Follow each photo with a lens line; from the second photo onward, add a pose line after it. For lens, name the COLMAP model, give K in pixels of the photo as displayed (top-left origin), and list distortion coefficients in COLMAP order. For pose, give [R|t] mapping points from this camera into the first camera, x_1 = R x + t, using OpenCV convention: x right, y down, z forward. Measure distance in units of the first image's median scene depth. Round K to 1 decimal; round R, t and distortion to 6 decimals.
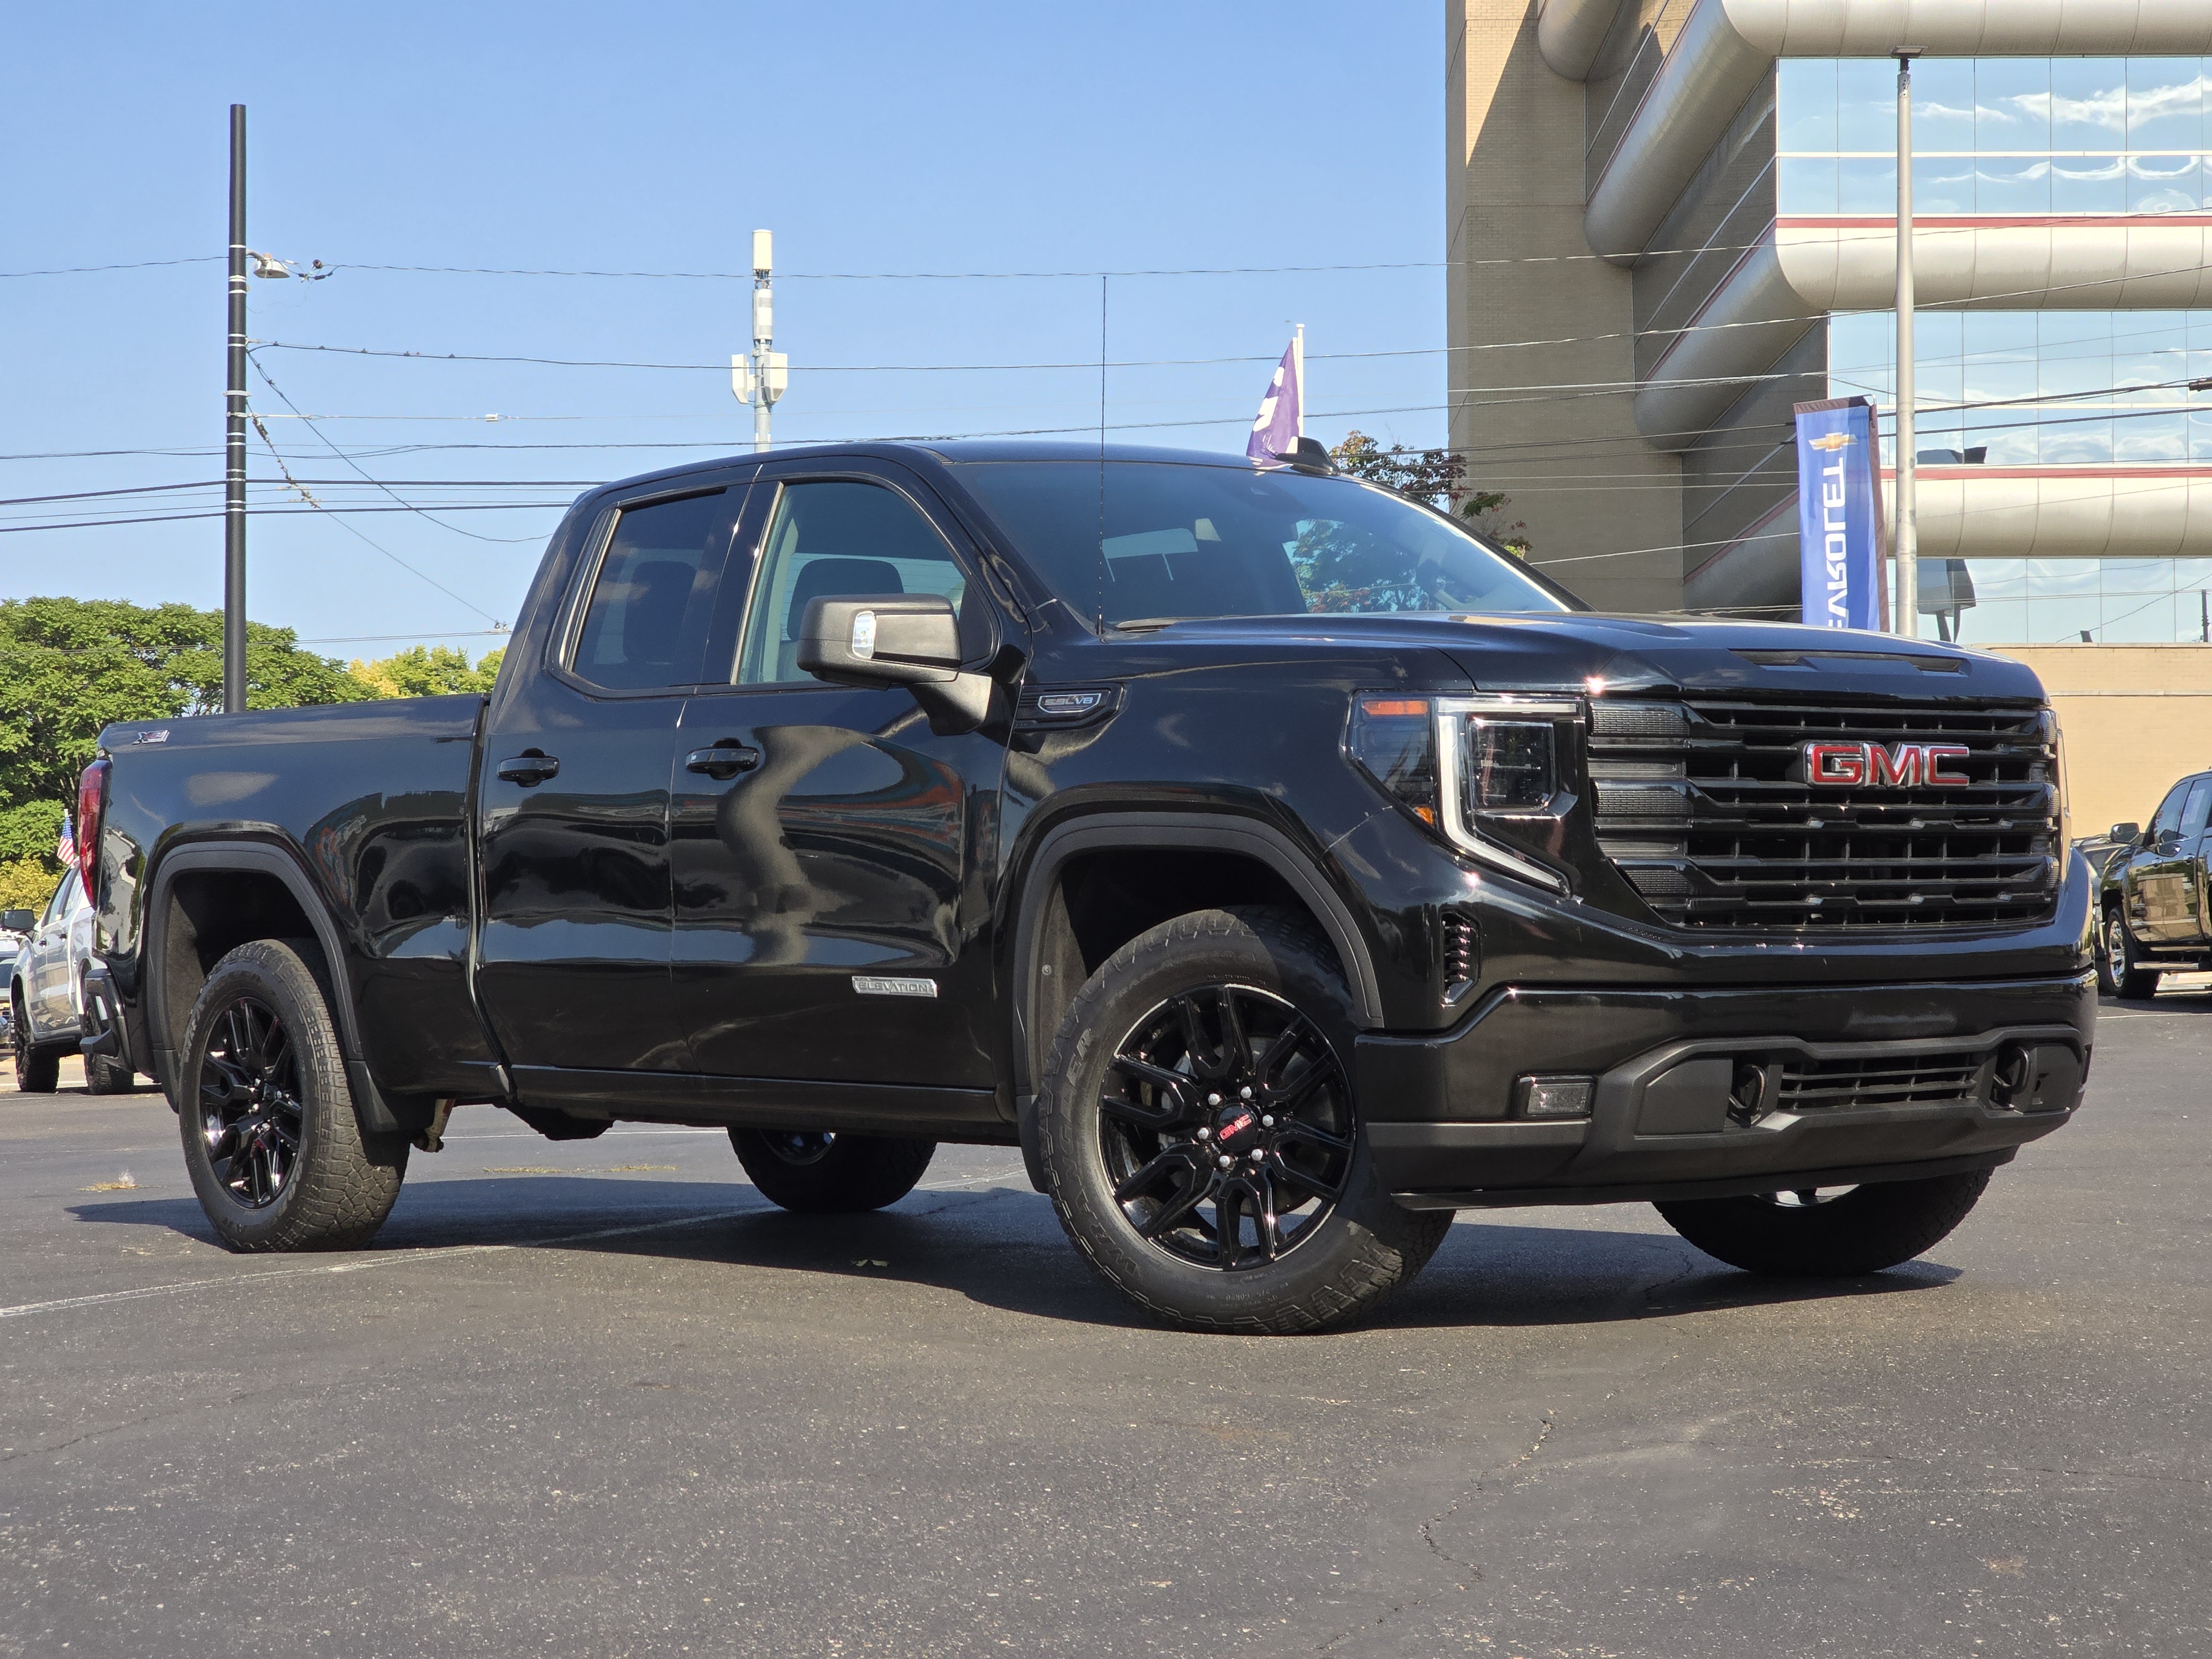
lens RADIAL K [[4307.7, 0, 1206.8], [0, 4307.7, 827.5], [0, 0, 1]] dist [0.005403, 0.232186]
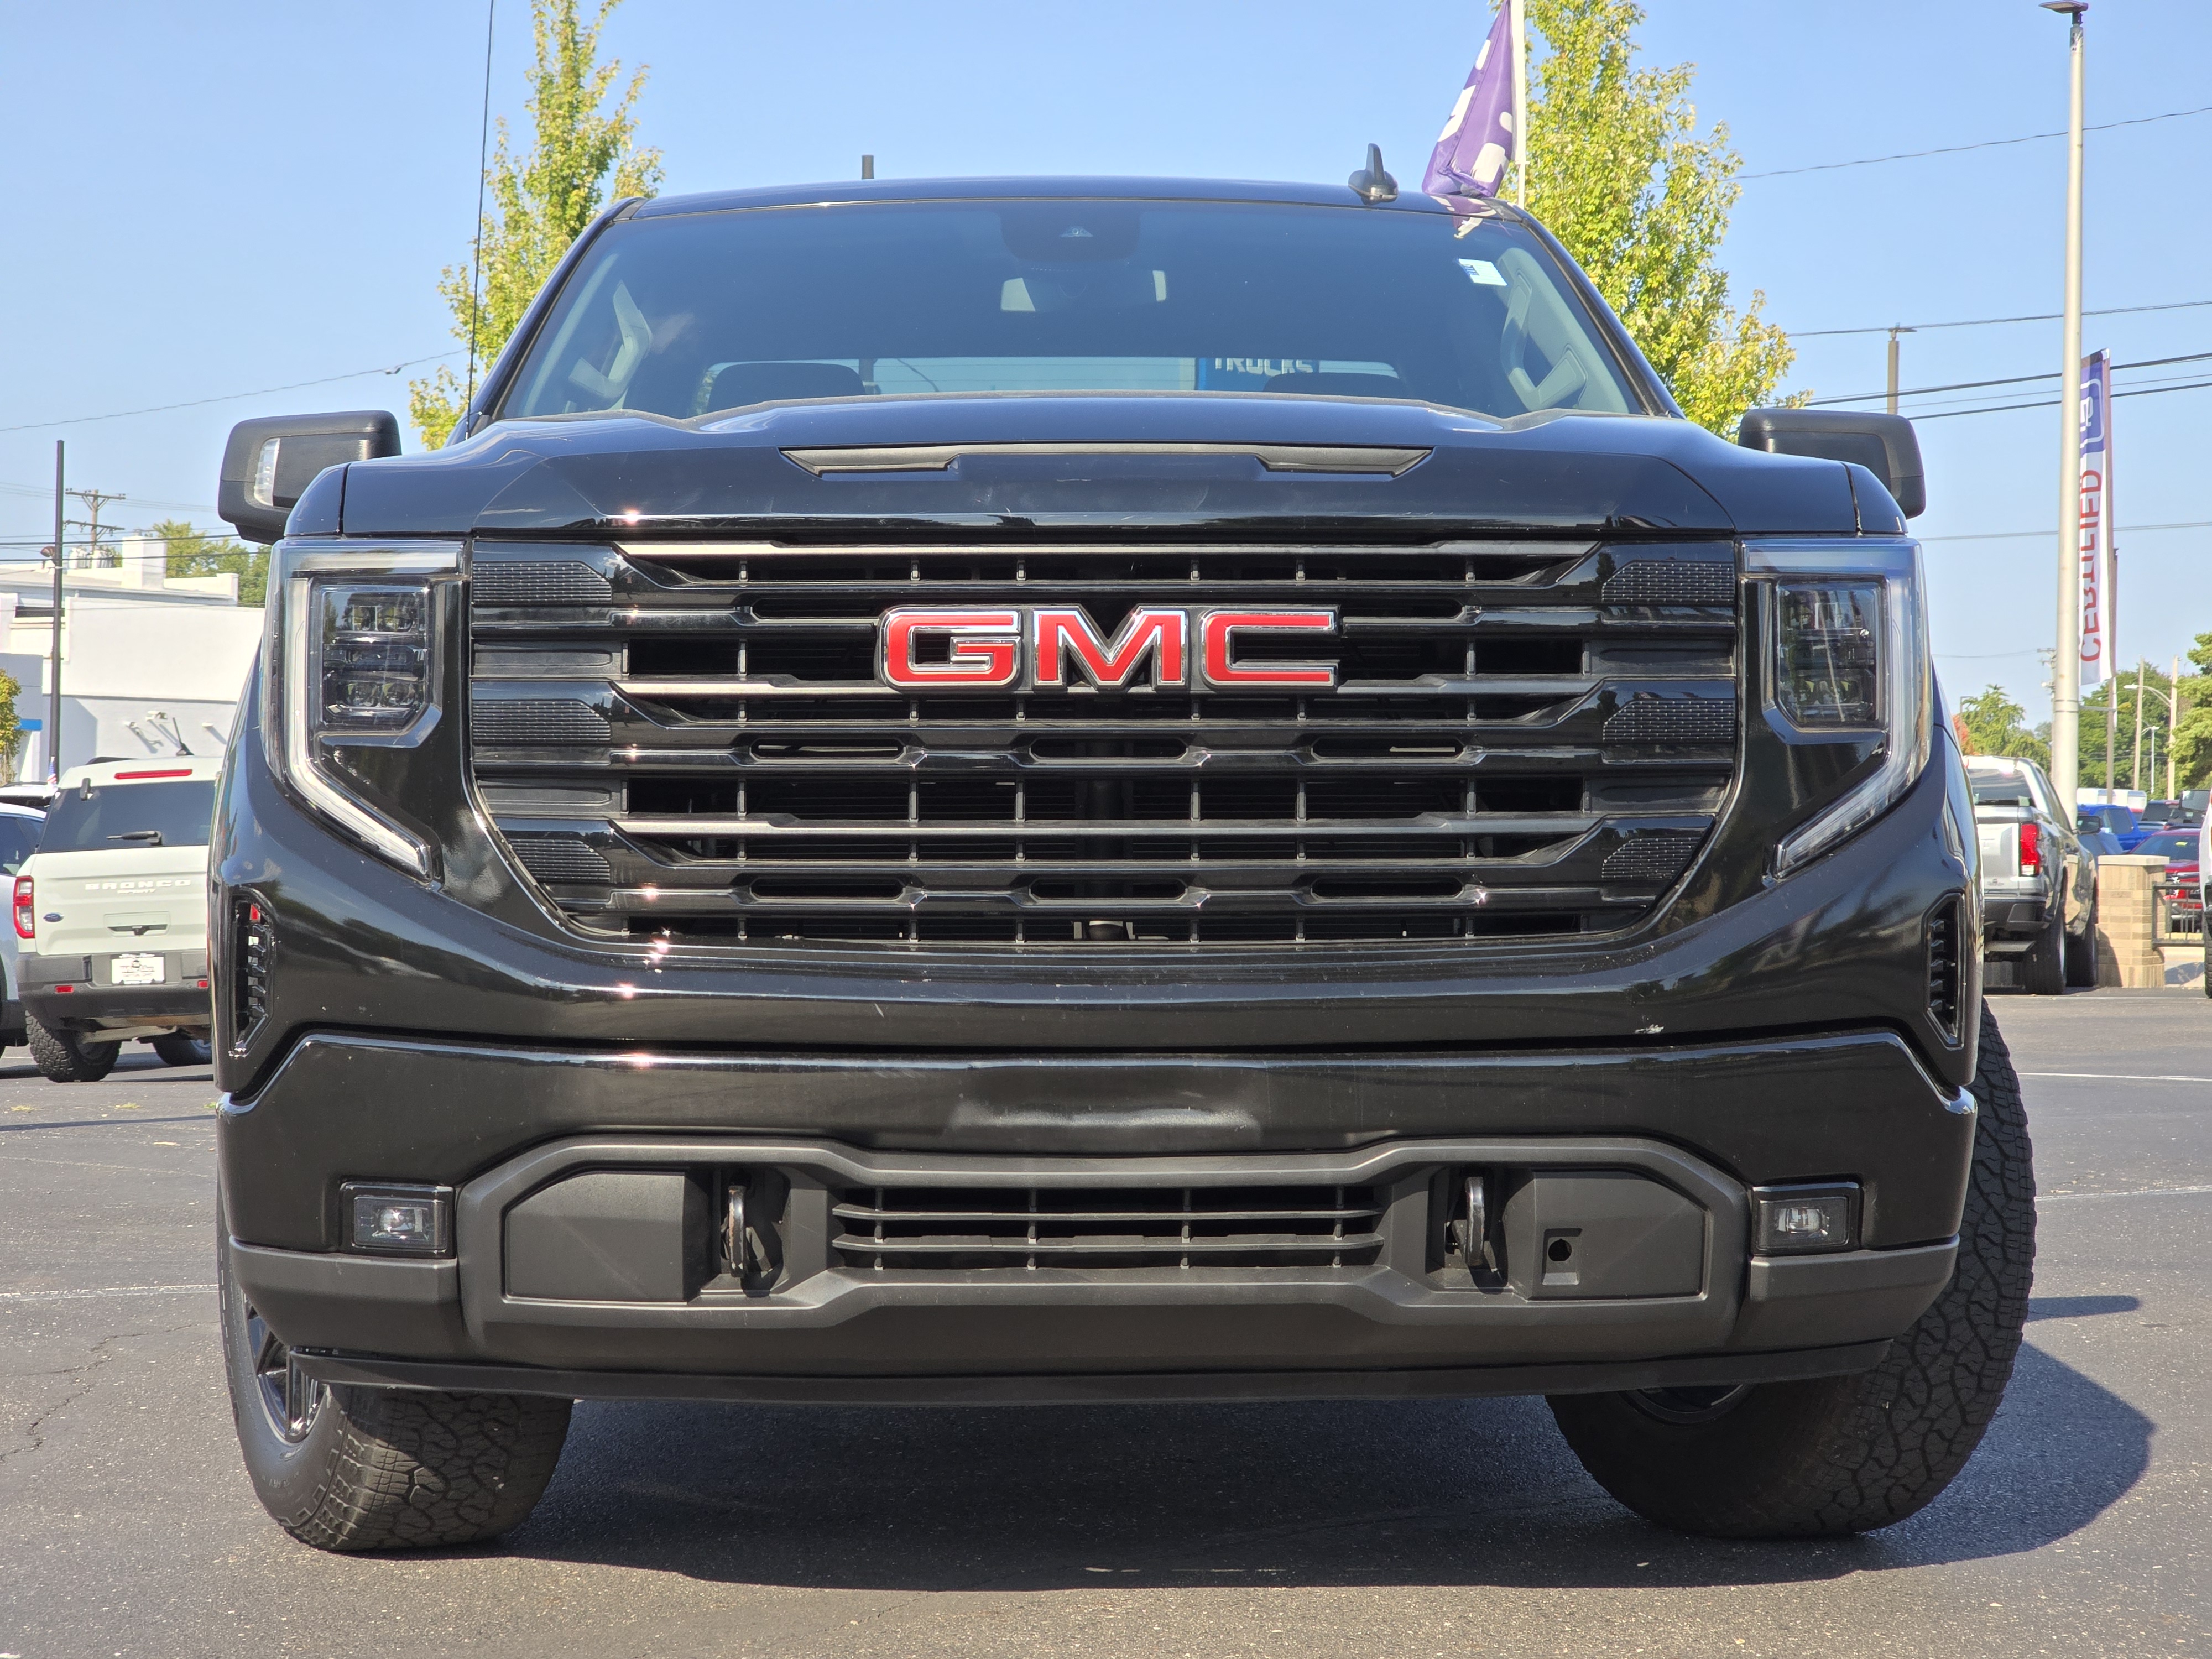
lens RADIAL K [[4472.6, 0, 1106.0], [0, 4472.6, 829.5], [0, 0, 1]] dist [-0.608551, 7.168510]
pose [[0.756791, 0.017776, -0.653415, 0.523268], [0.004210, 0.999477, 0.032067, -0.009859], [0.653643, -0.027018, 0.756321, 0.573524]]
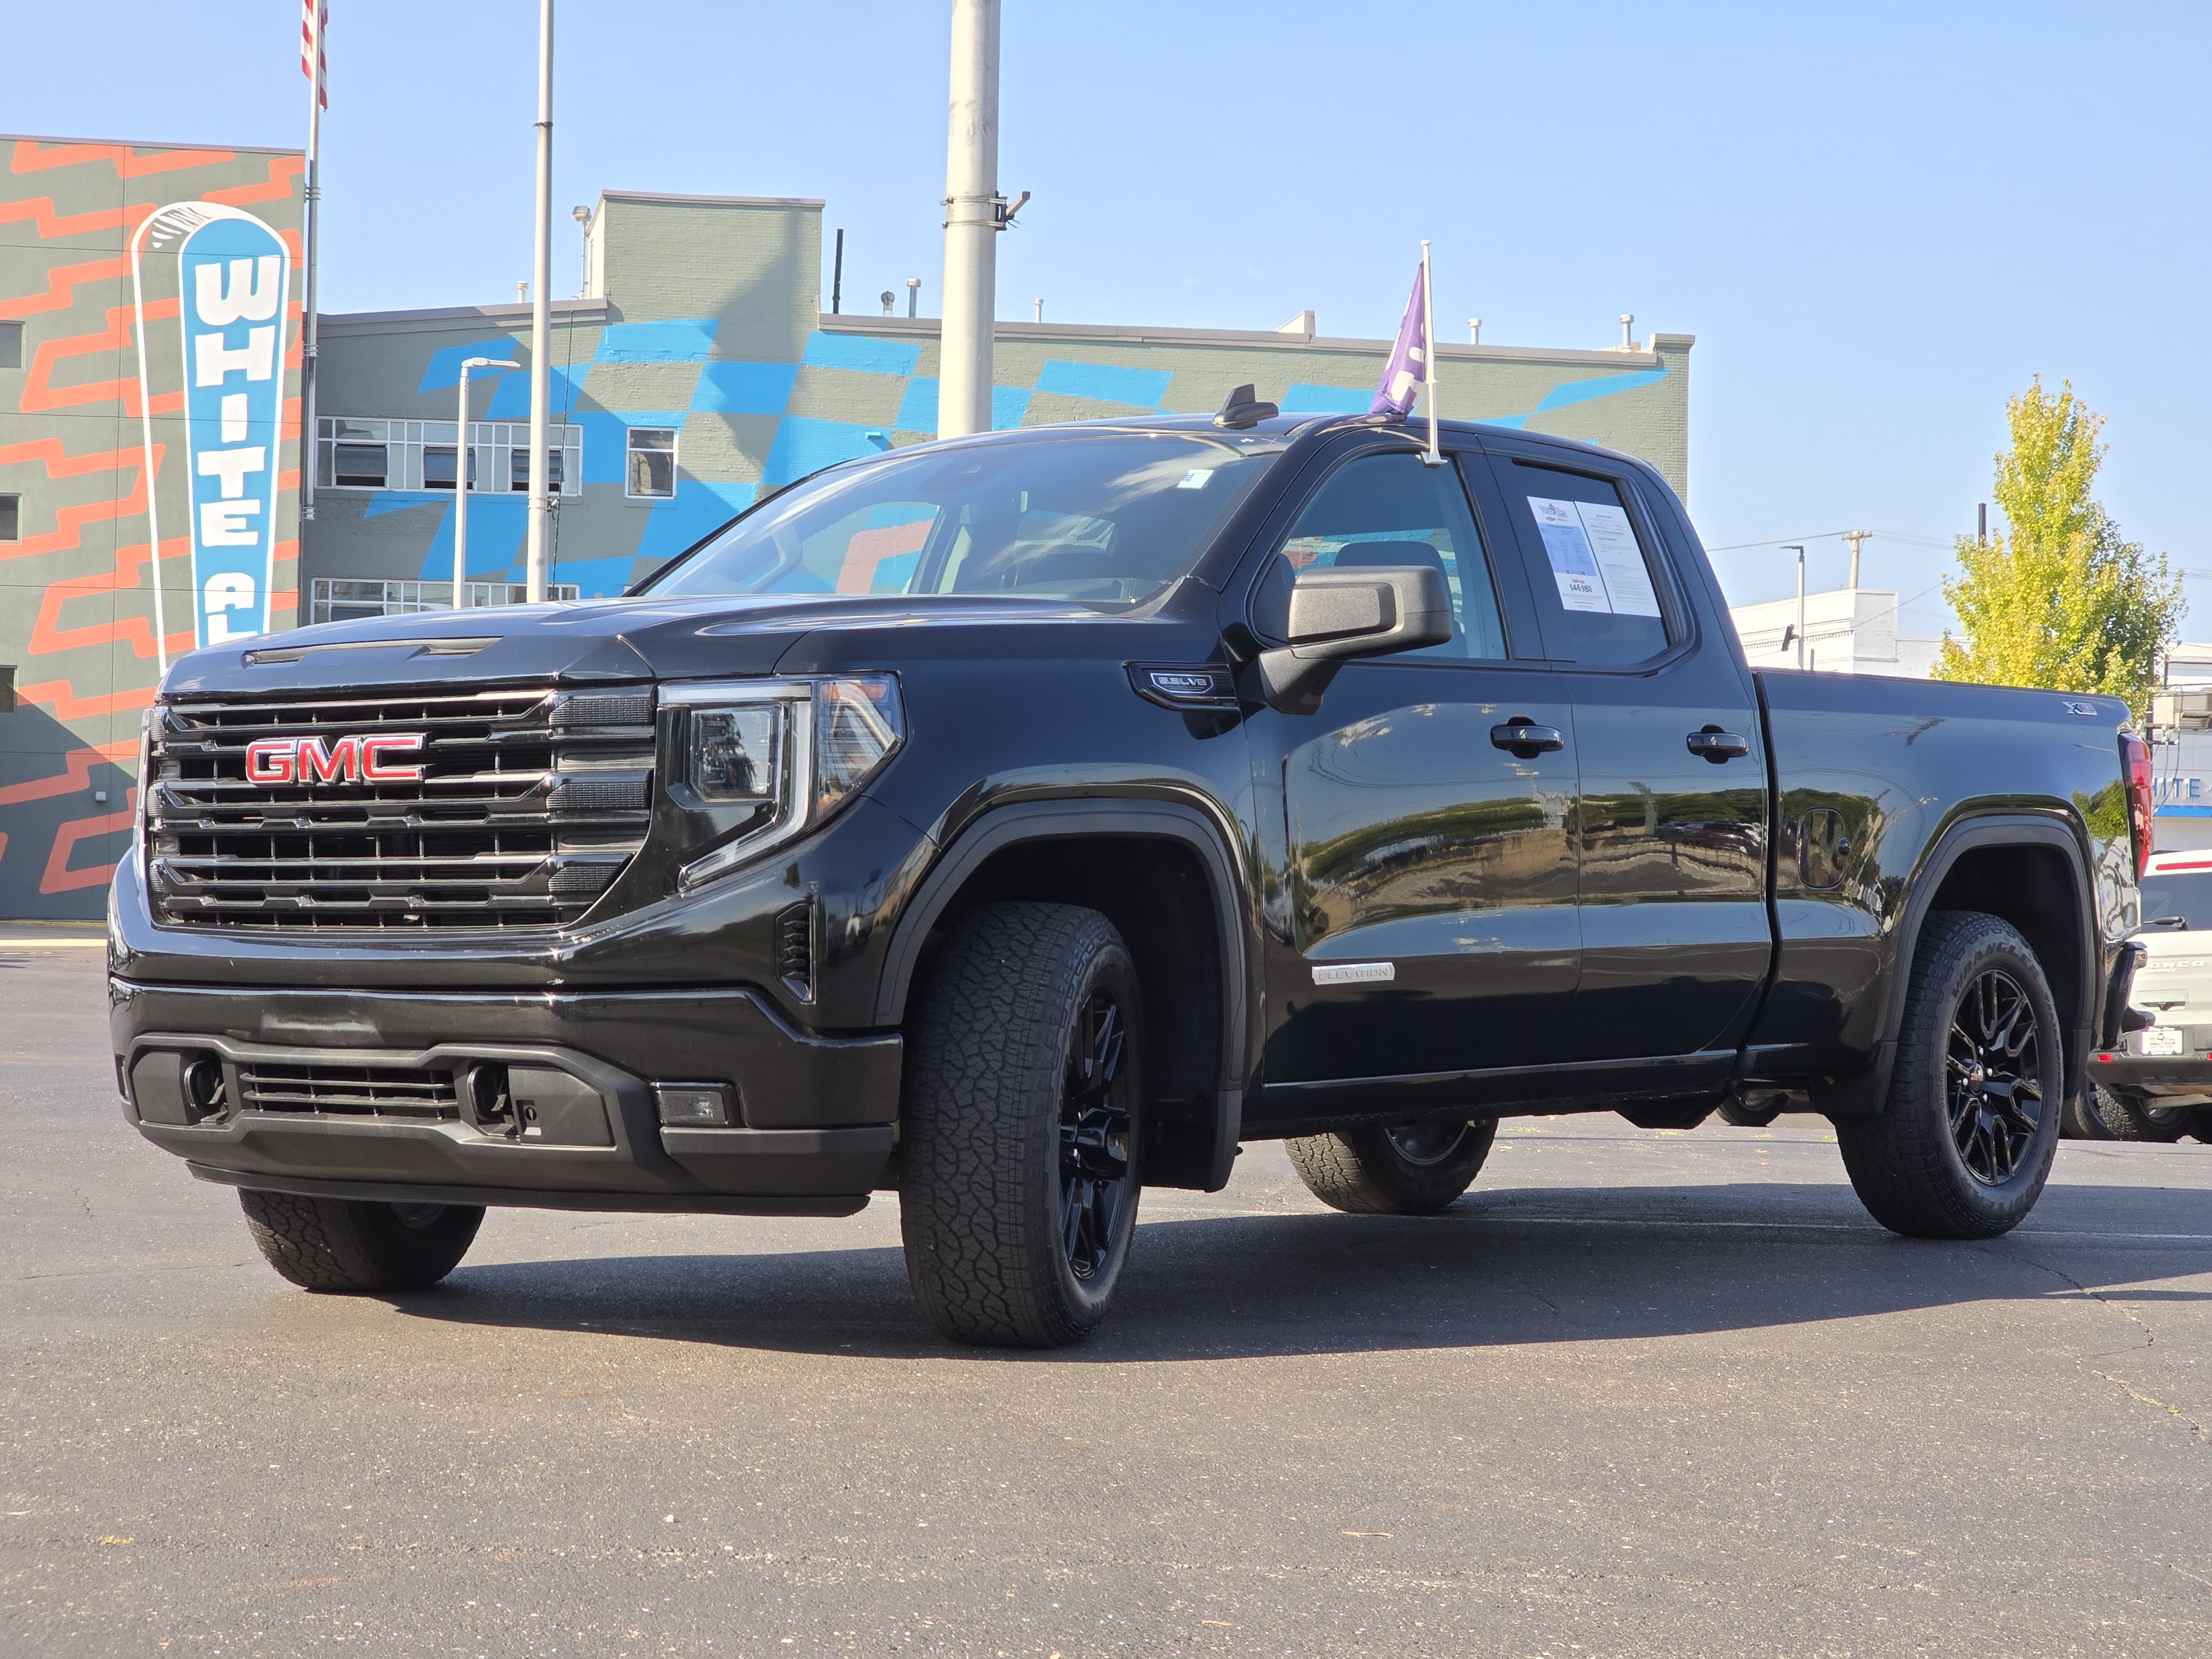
lens RADIAL K [[4472.6, 0, 1106.0], [0, 4472.6, 829.5], [0, 0, 1]] dist [-0.608551, 7.168510]
pose [[0.191169, -0.001760, -0.981555, 1.149213], [0.015473, 0.999880, 0.001221, 0.002214], [0.981435, -0.015421, 0.191174, 0.977624]]
